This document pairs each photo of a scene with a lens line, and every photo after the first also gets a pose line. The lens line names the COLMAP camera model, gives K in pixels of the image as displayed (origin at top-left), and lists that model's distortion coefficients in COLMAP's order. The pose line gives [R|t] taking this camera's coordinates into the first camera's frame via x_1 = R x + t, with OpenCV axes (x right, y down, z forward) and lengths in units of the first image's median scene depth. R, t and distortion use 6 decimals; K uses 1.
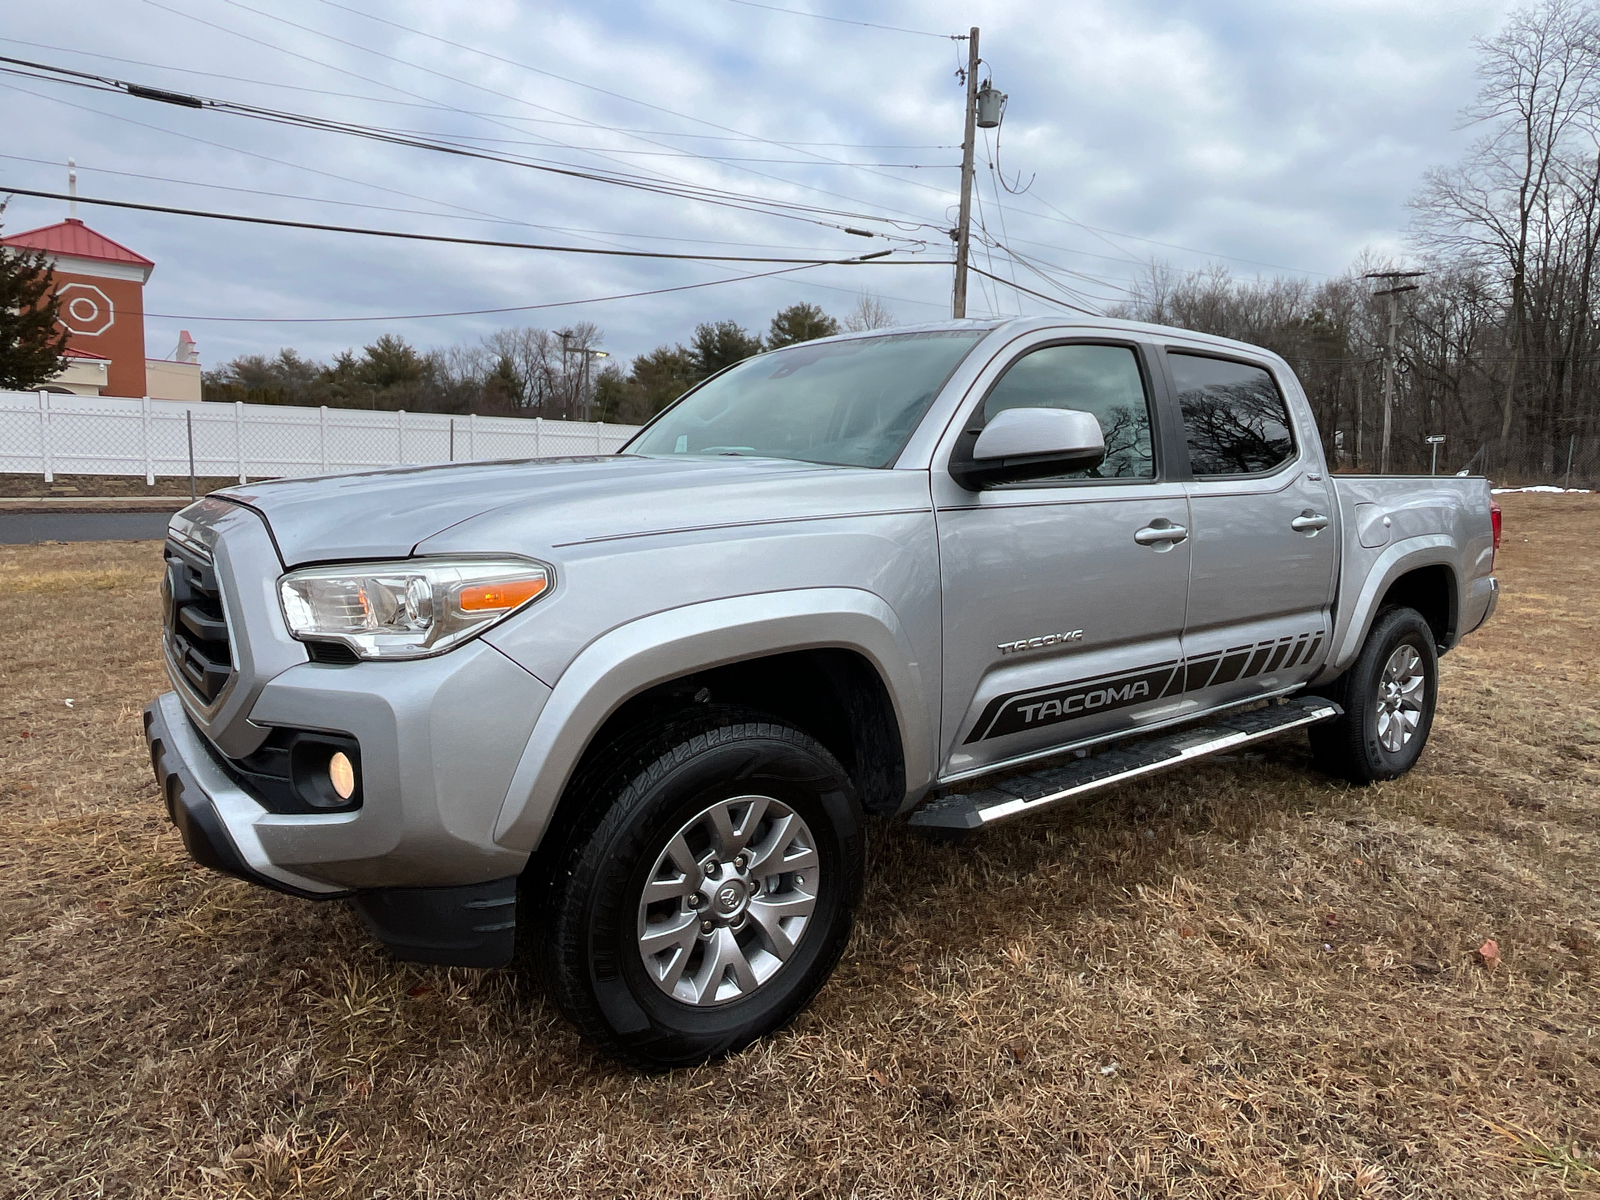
lens RADIAL K [[981.9, 0, 792.1], [0, 981.9, 597.8], [0, 0, 1]] dist [0.003896, -0.010976]
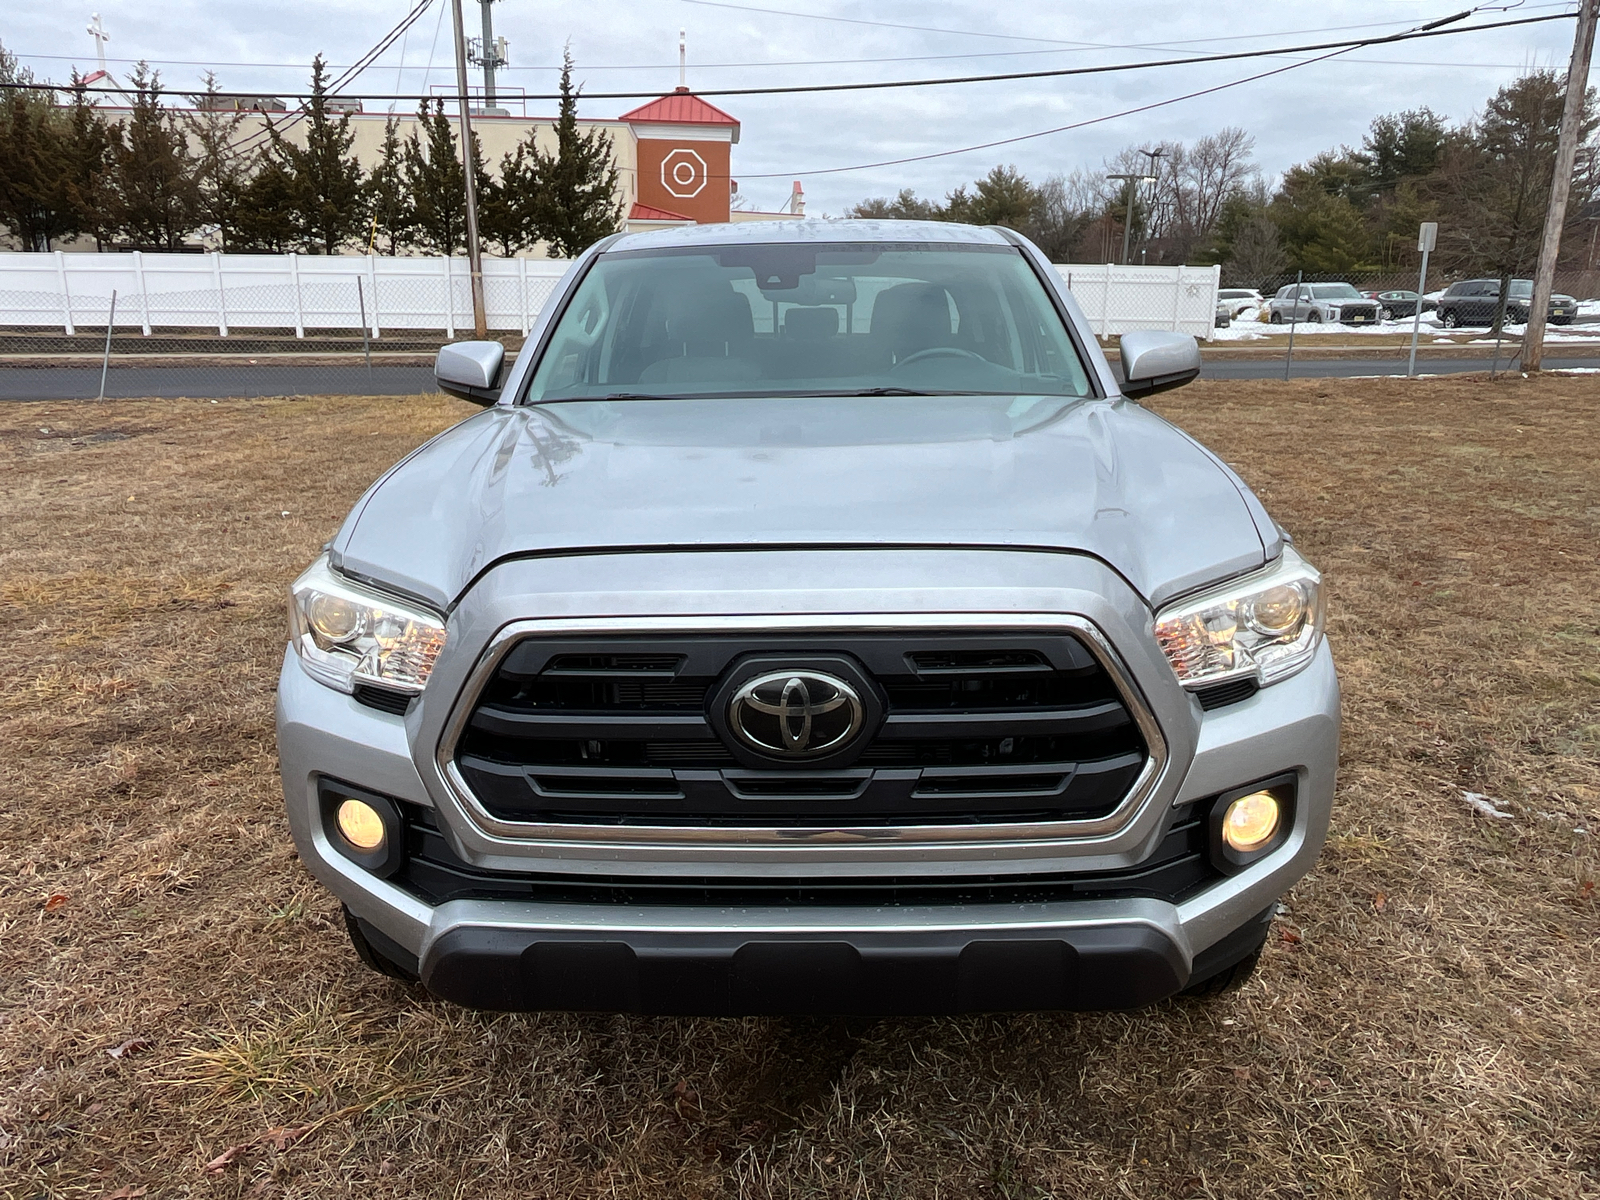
lens RADIAL K [[1092.1, 0, 788.2], [0, 1092.1, 597.5], [0, 0, 1]] dist [-0.004049, 0.000433]
pose [[0.833351, 0.125683, -0.538266, 0.163614], [-0.057112, 0.988173, 0.142312, -0.009262], [0.549786, -0.087855, 0.830672, 0.012082]]
